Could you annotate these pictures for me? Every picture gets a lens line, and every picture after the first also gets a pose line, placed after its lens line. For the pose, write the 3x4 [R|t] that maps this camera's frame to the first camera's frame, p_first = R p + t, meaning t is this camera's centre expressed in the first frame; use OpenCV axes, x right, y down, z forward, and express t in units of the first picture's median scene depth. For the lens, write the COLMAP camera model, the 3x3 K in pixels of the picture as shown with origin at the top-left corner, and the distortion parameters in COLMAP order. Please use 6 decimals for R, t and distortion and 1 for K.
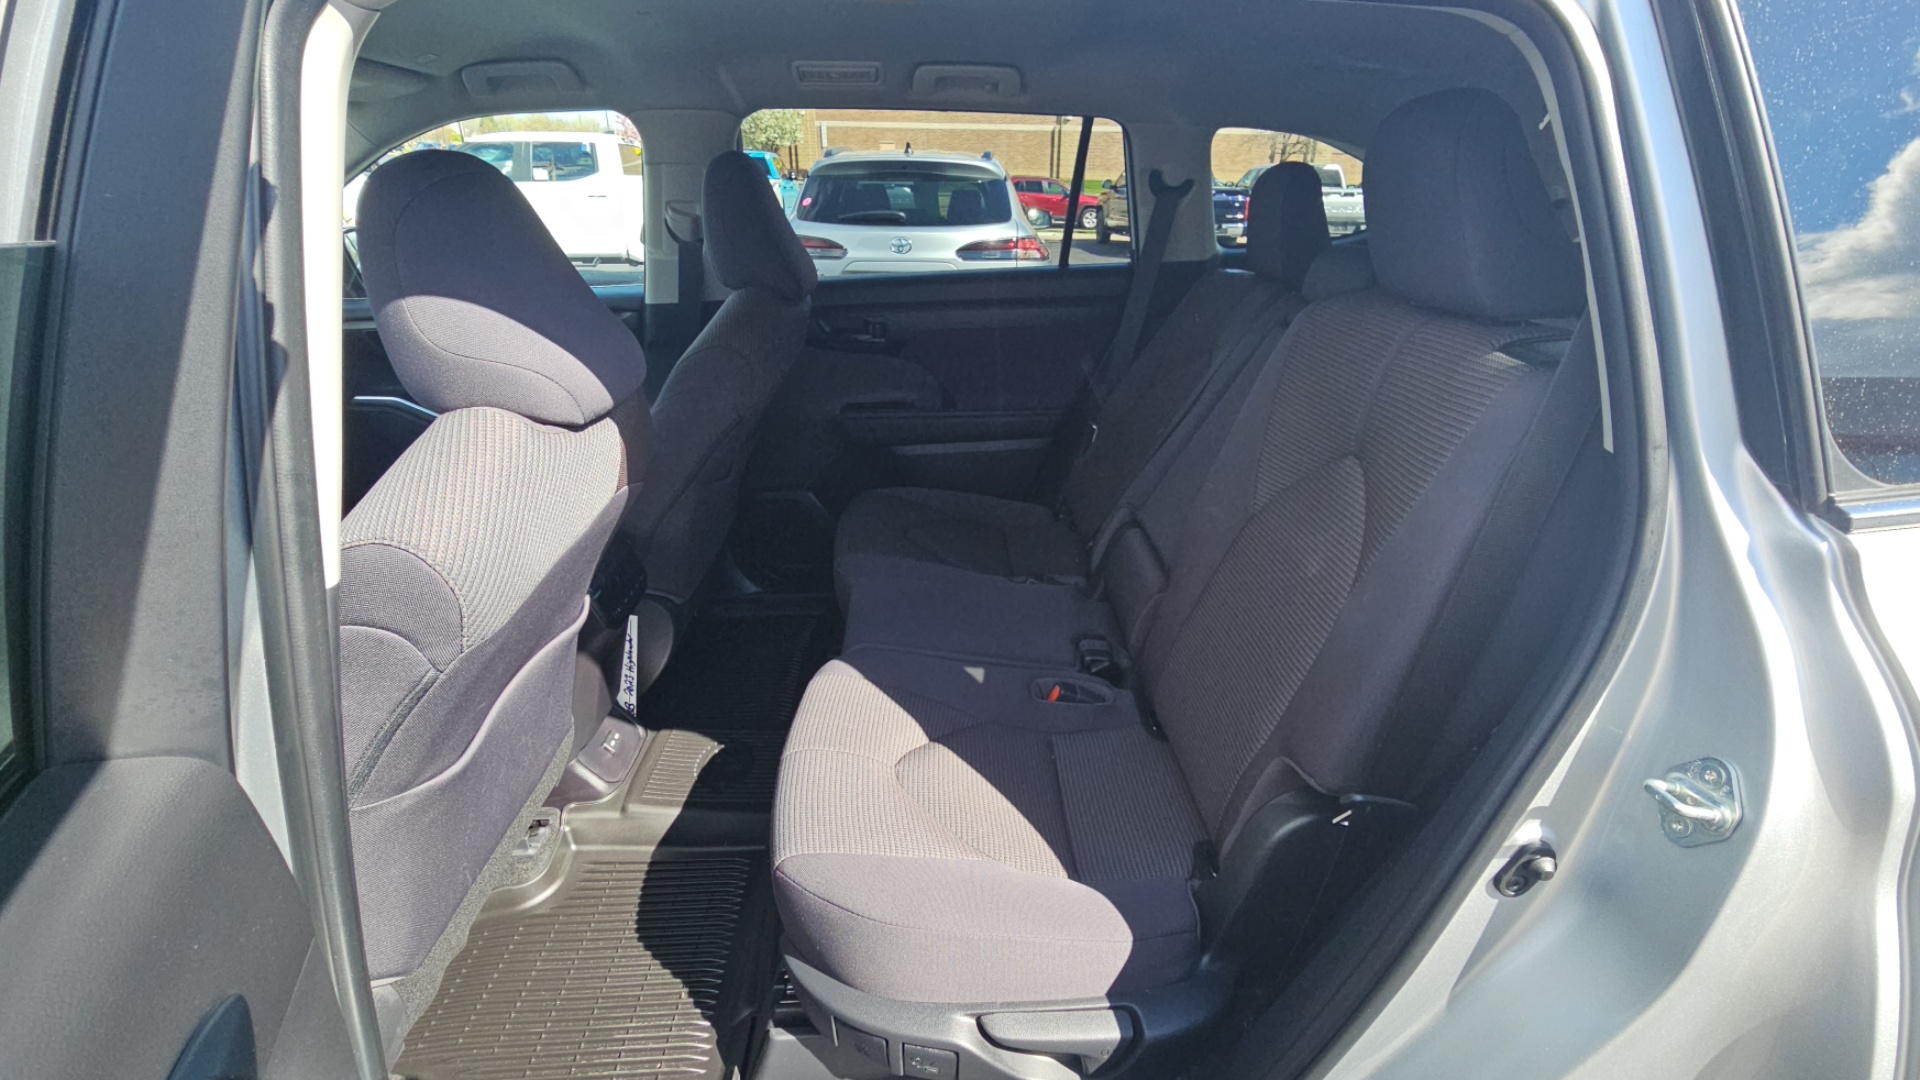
lens RADIAL K [[862.6, 0, 976.0], [0, 862.6, 546.4], [0, 0, 1]] dist [0.006121, -0.004995]
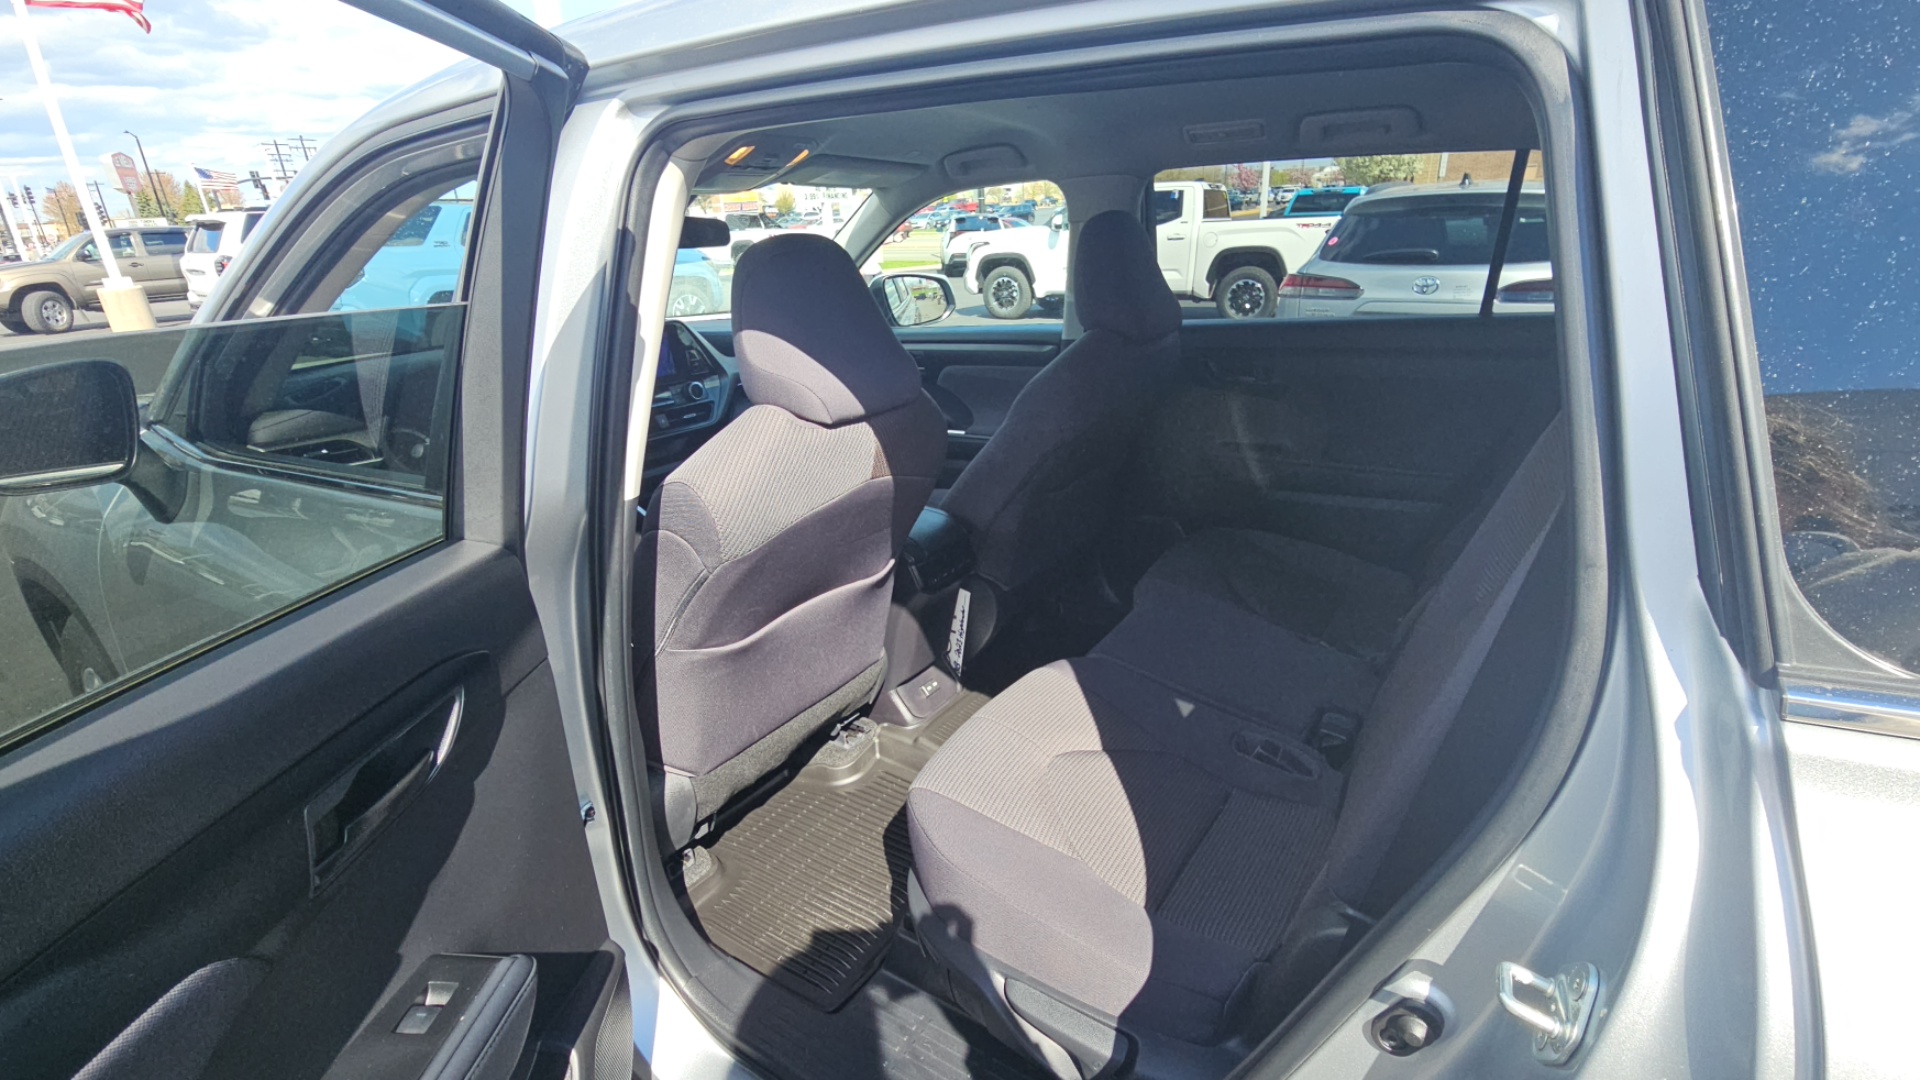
lens RADIAL K [[862.6, 0, 976.0], [0, 862.6, 546.4], [0, 0, 1]] dist [0.006121, -0.004995]
pose [[0.803566, 0.175351, -0.568800, 0.335722], [-0.196600, 0.980179, 0.024428, -0.016433], [0.561809, 0.092196, 0.822113, 0.001406]]
